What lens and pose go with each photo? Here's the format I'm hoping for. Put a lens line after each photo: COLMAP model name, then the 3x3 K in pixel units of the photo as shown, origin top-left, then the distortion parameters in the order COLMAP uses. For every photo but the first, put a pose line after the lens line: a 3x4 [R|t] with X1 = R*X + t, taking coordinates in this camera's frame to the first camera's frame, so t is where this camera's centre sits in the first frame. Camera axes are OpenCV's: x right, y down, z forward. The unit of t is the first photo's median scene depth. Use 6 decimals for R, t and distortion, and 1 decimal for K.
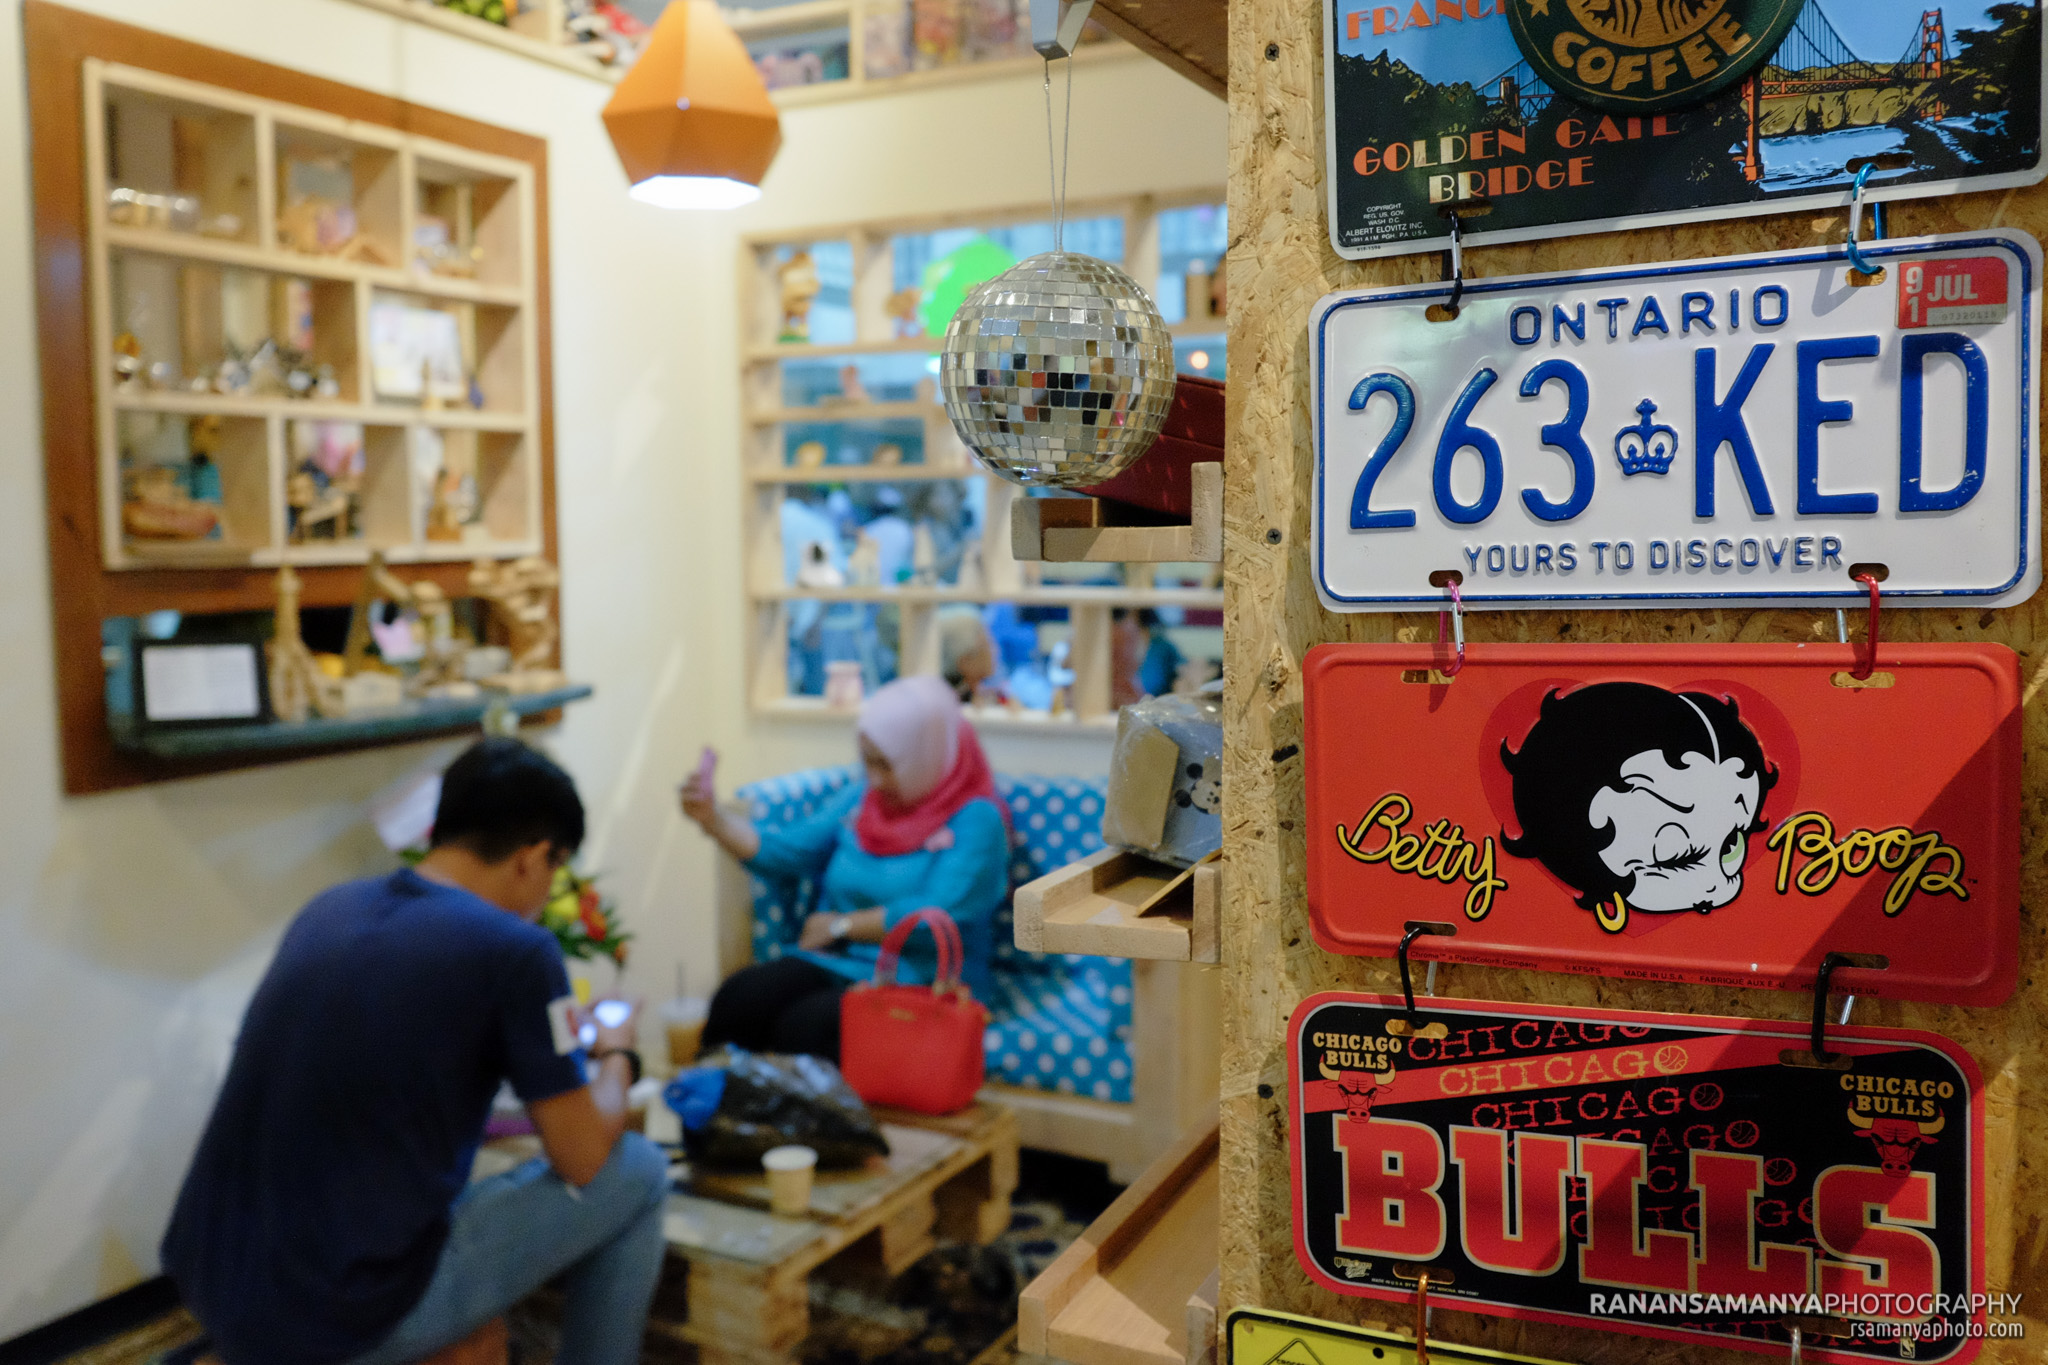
lens RADIAL K [[1707.6, 0, 1024.0], [0, 1707.6, 682.5], [0, 0, 1]] dist [-0.029759, -0.002322]
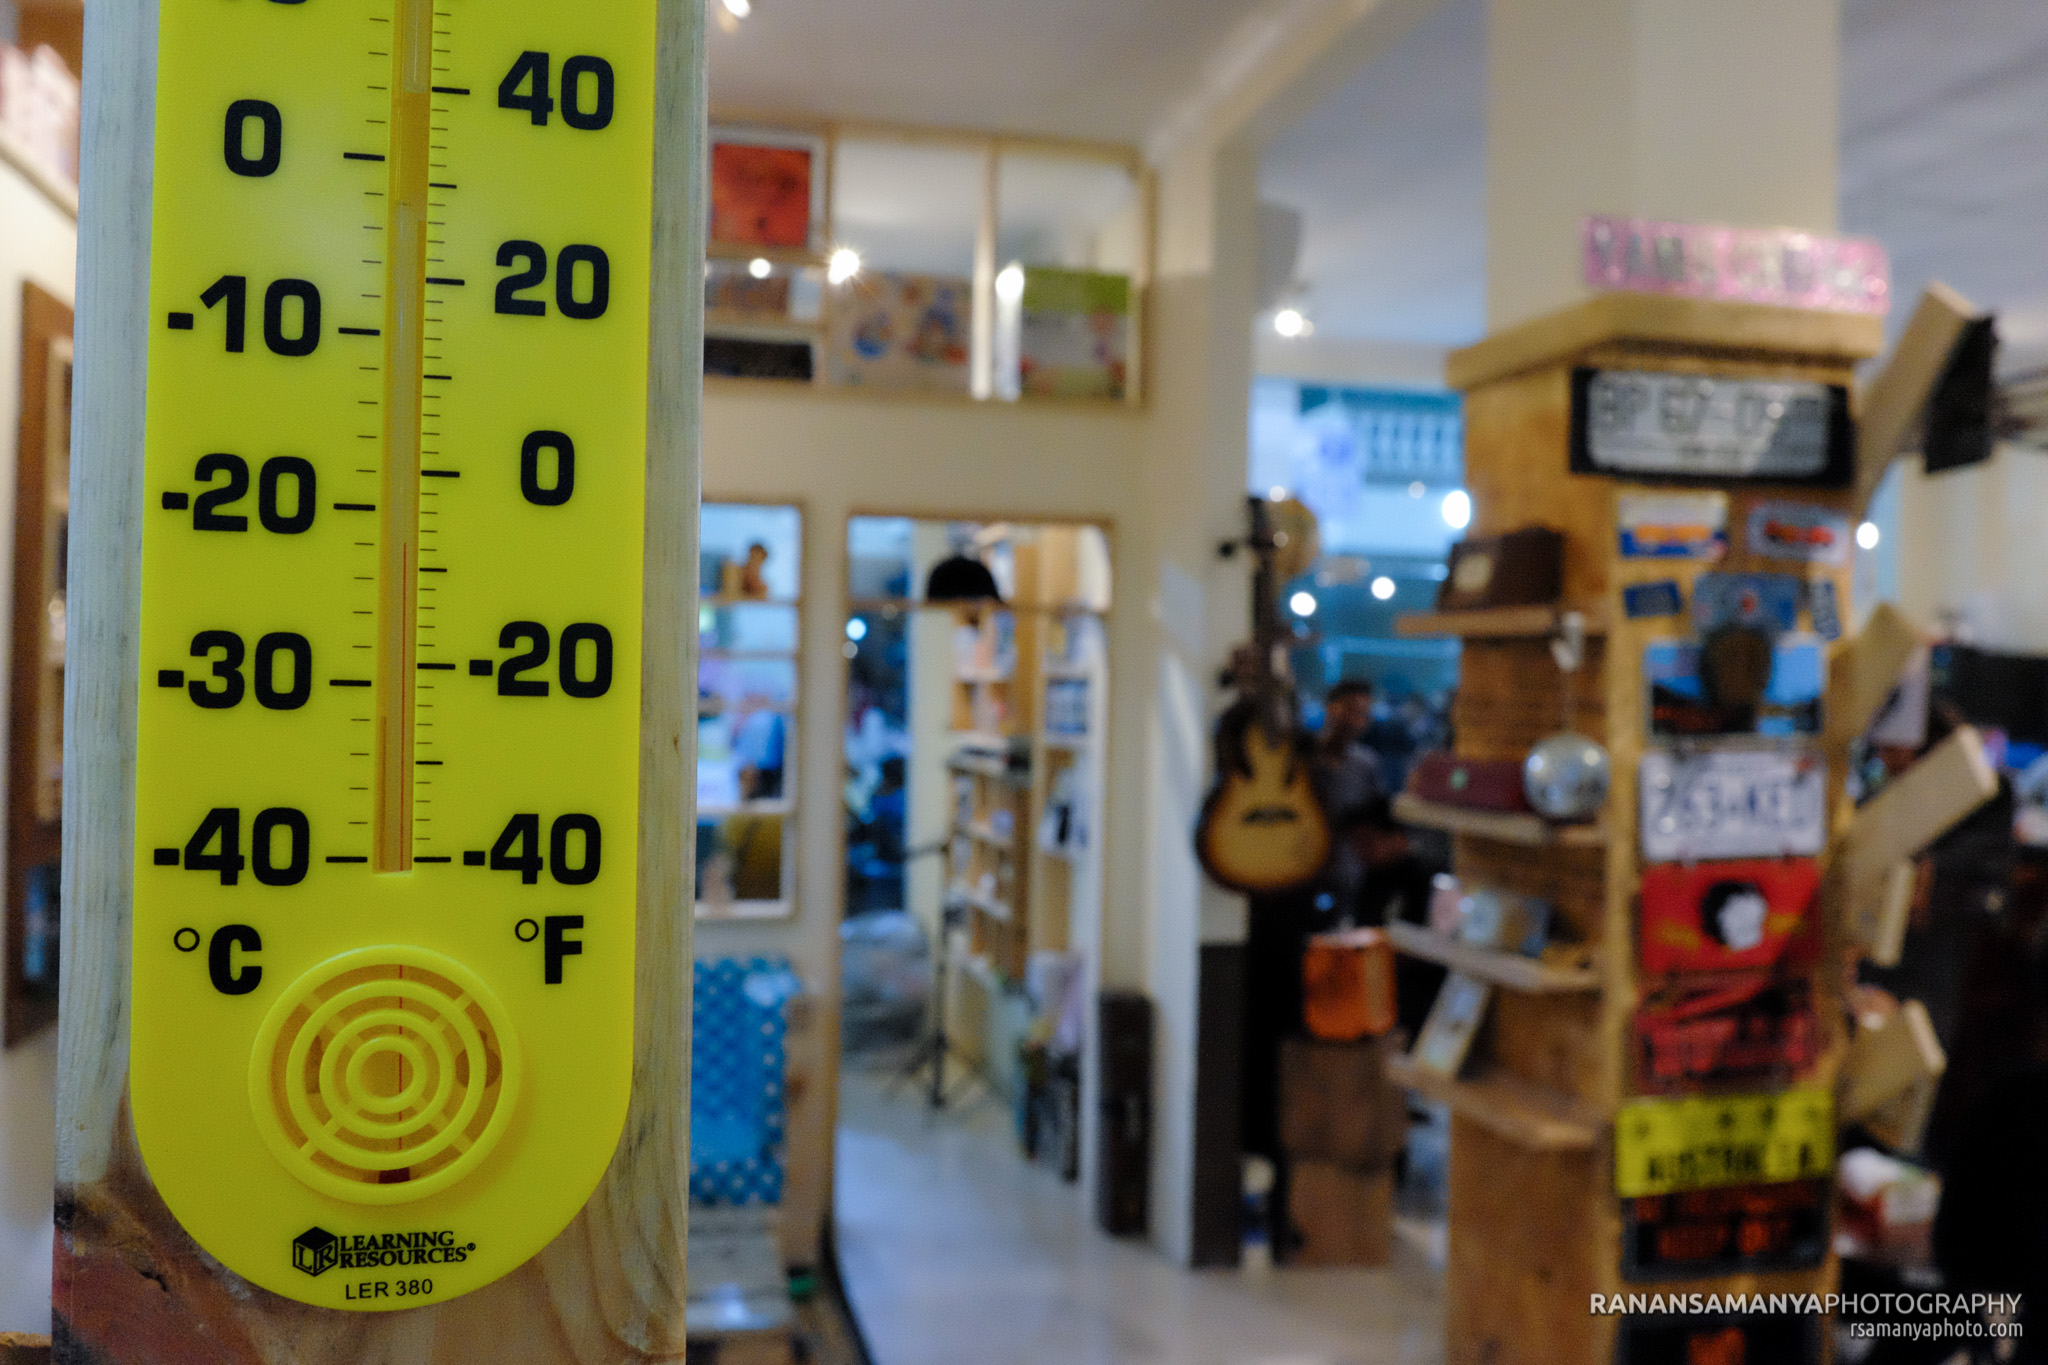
lens RADIAL K [[1707.6, 0, 1024.0], [0, 1707.6, 682.5], [0, 0, 1]] dist [-0.029759, -0.002322]
pose [[0.764596, 0.027843, 0.643908, -2.748117], [0.035600, 0.995717, -0.085328, -0.142187], [-0.643526, 0.088164, 0.760330, -0.638006]]
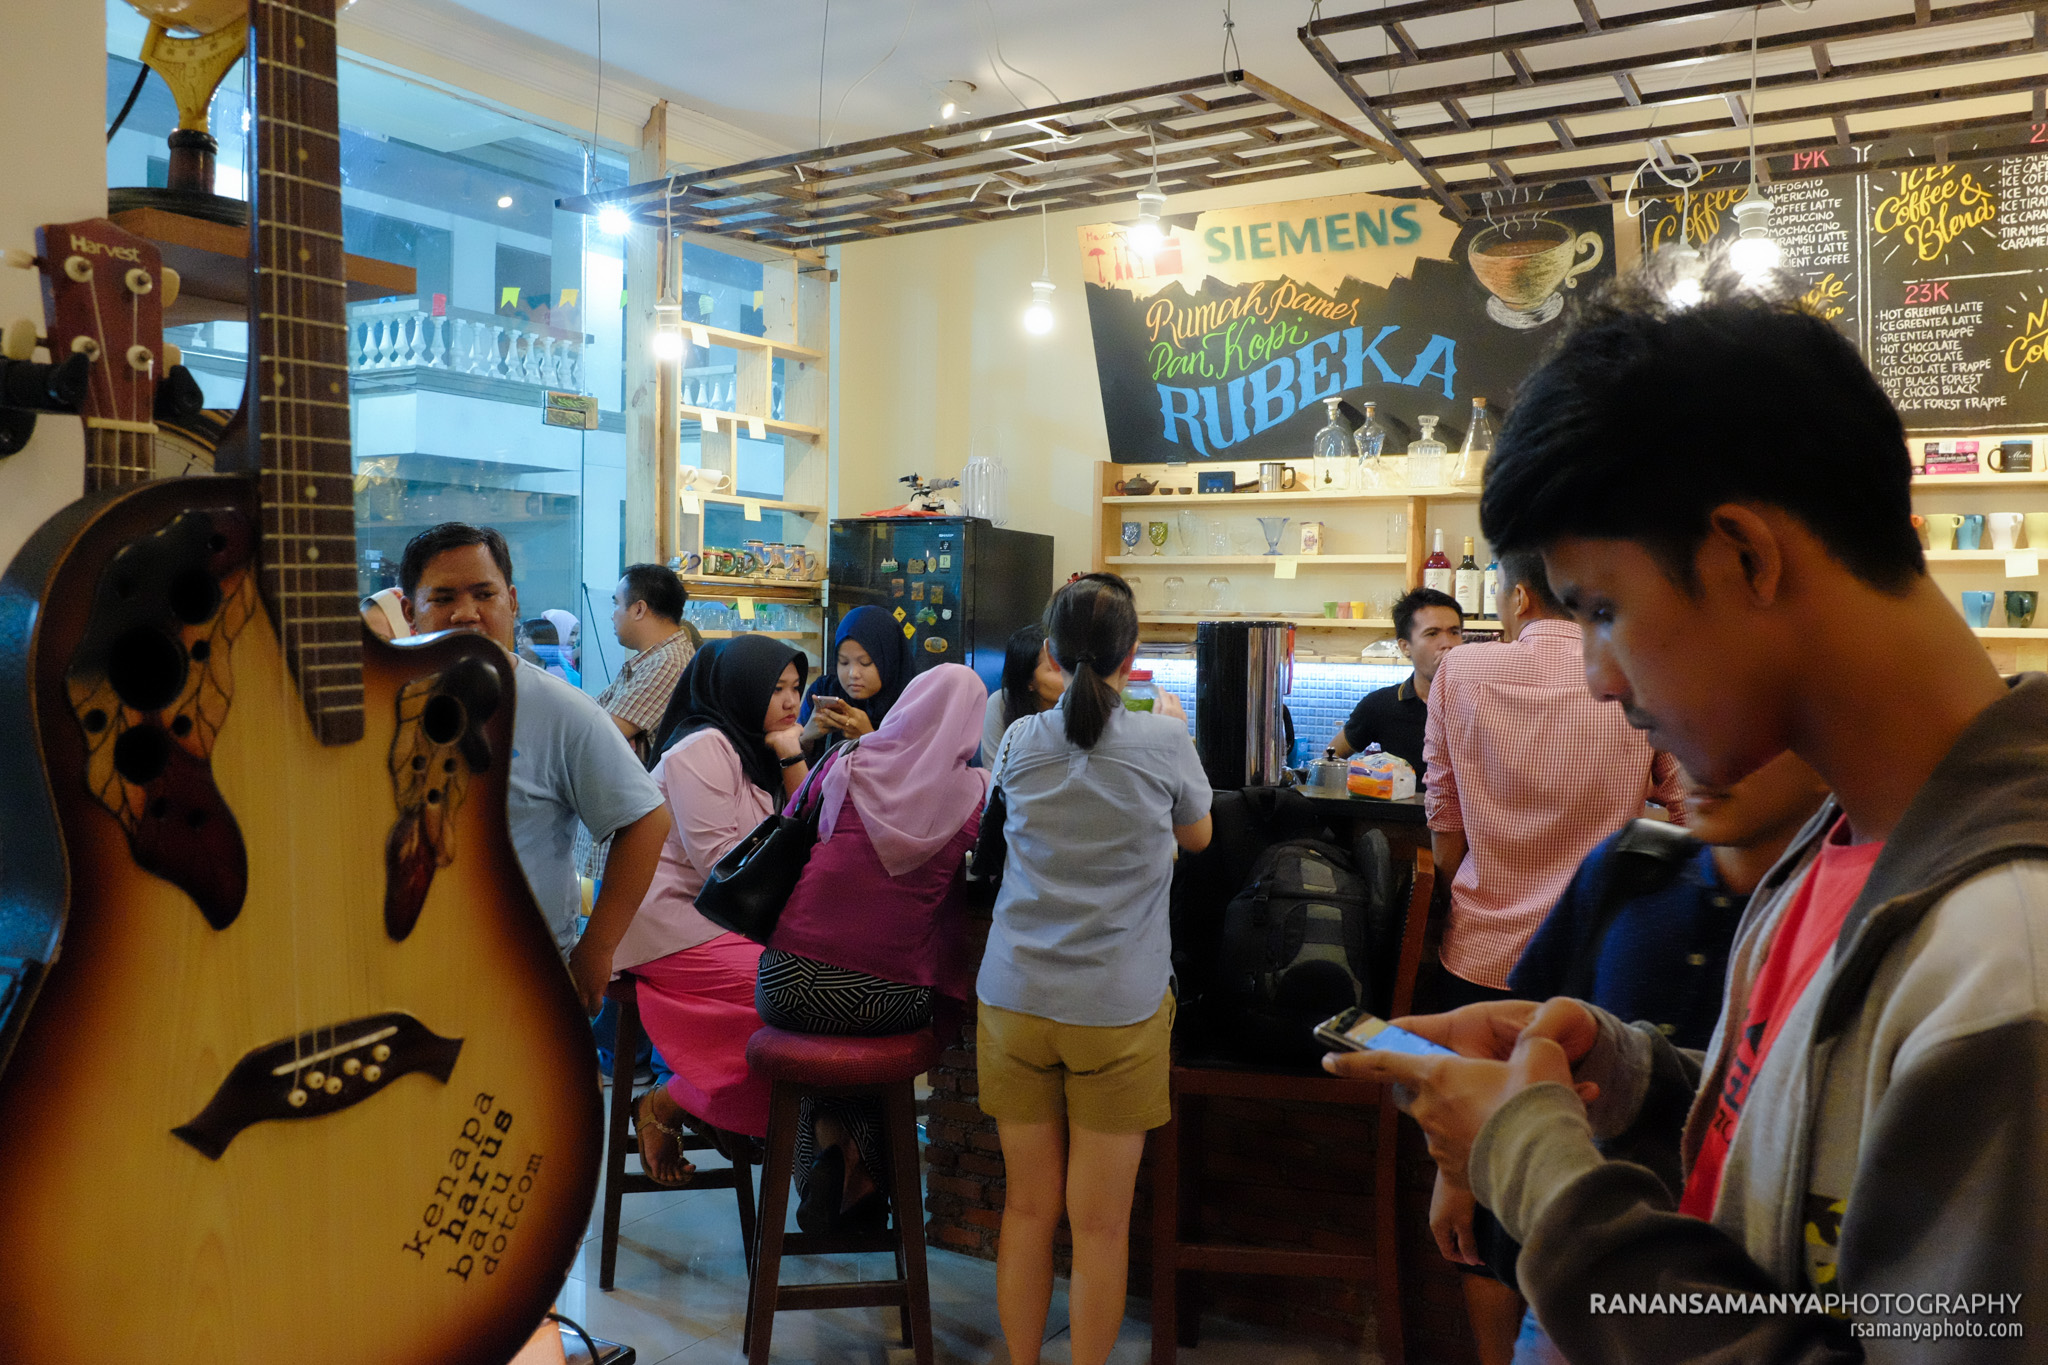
lens RADIAL K [[1707.6, 0, 1024.0], [0, 1707.6, 682.5], [0, 0, 1]] dist [-0.029759, -0.002322]
pose [[0.086842, -0.021882, 0.995982, 0.423835], [0.083289, 0.996418, 0.014629, -0.384977], [-0.992734, 0.081684, 0.088353, 2.561869]]
